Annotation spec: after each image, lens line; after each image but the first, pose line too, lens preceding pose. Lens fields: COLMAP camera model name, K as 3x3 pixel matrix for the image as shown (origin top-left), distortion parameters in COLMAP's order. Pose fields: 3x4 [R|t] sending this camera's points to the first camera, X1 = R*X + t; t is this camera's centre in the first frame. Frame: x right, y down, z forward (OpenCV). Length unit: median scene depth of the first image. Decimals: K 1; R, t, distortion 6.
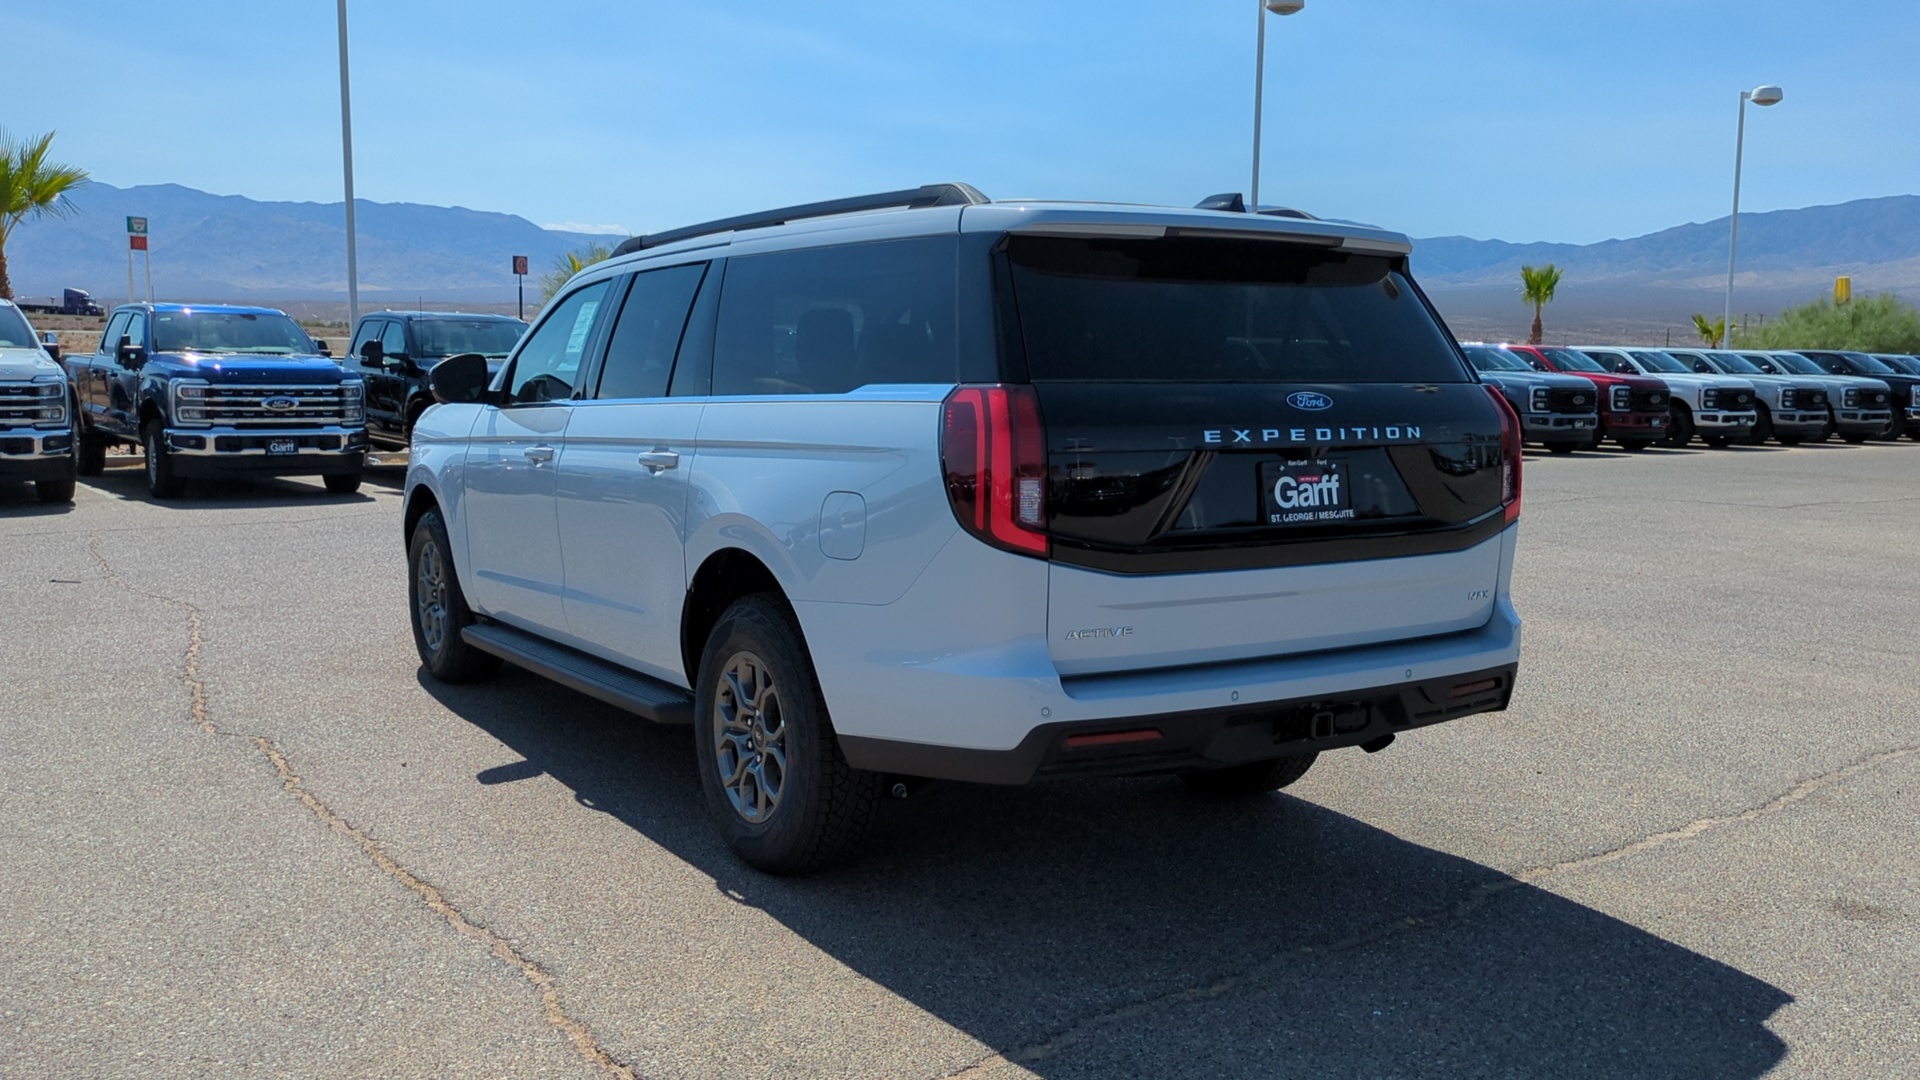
lens RADIAL K [[1660.5, 0, 973.3], [0, 1660.5, 536.8], [0, 0, 1]] dist [0.052378, -0.050260]
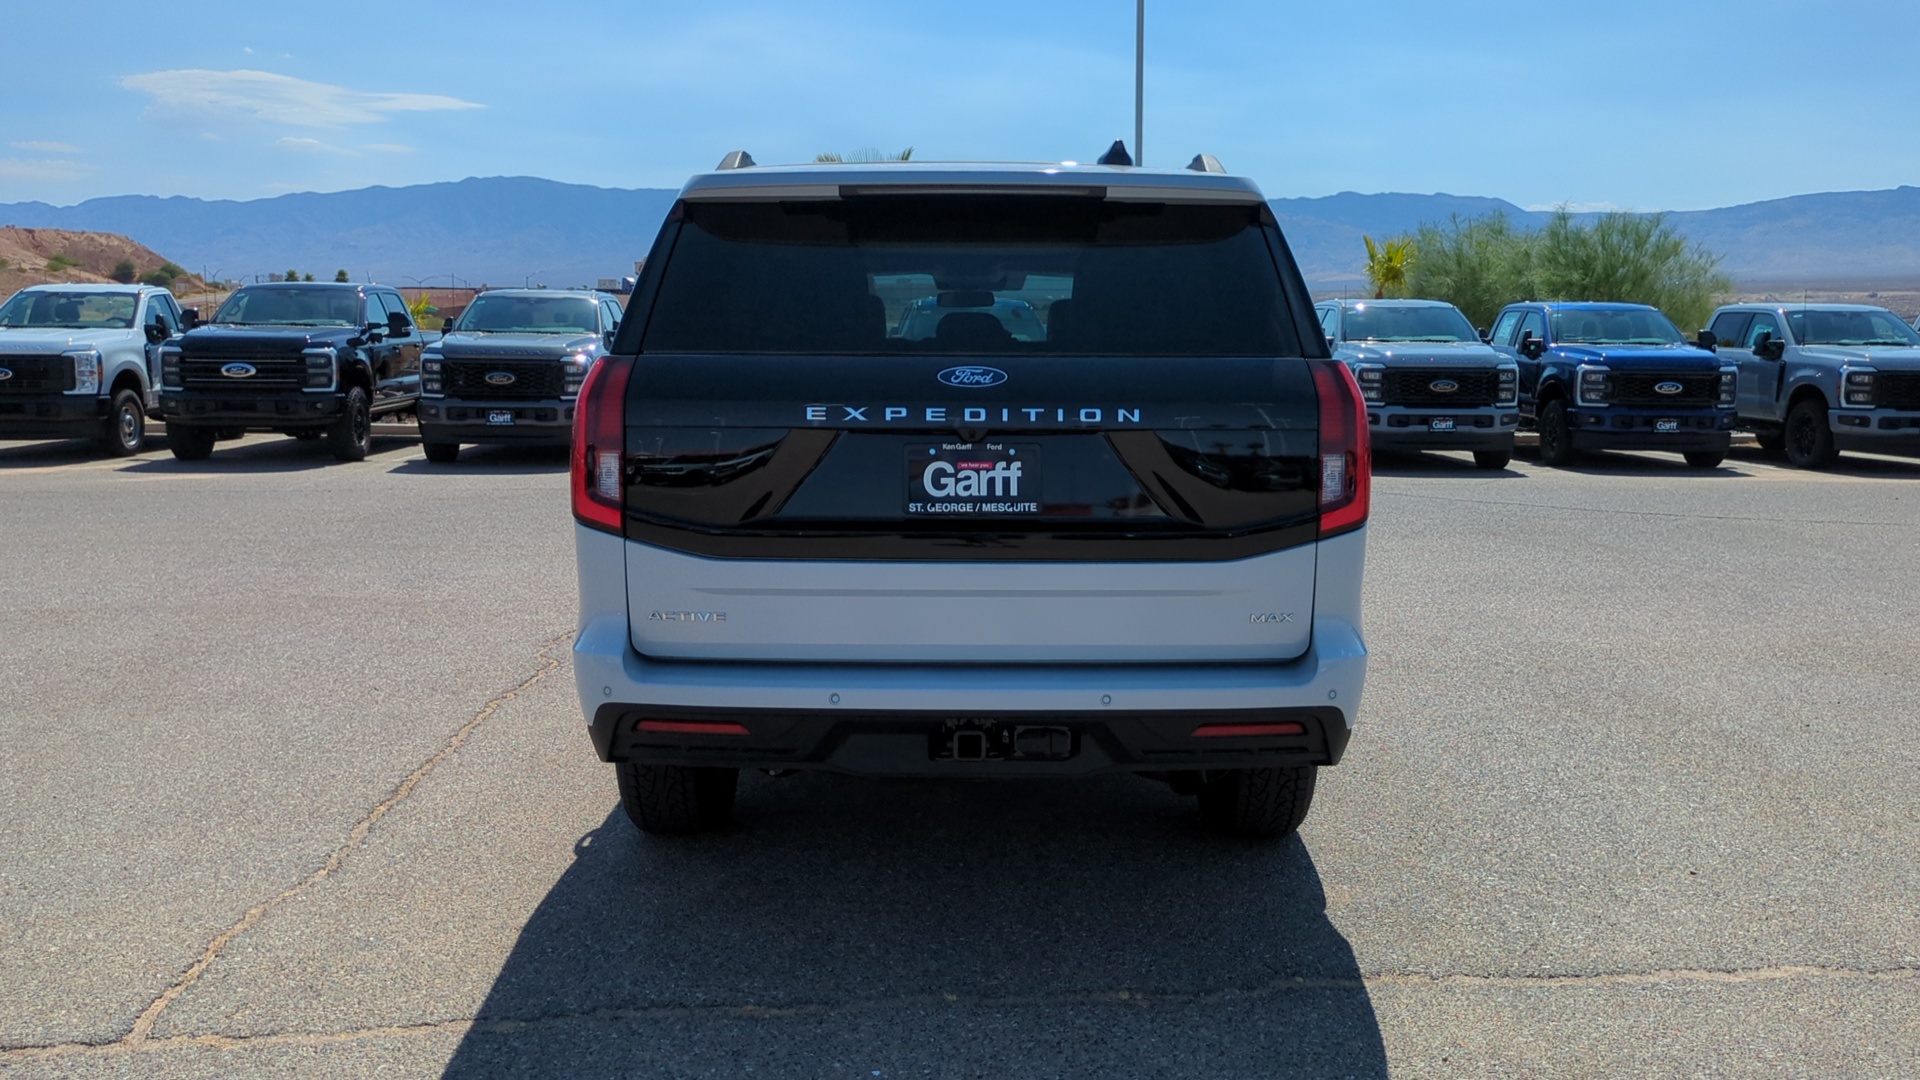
lens RADIAL K [[1660.5, 0, 977.2], [0, 1660.5, 525.4], [0, 0, 1]] dist [0.052378, -0.050260]
pose [[0.843256, 0.054988, -0.534692, 0.650274], [-0.054301, 0.998379, 0.017037, -0.017474], [0.534762, 0.014668, 0.844875, 0.250448]]
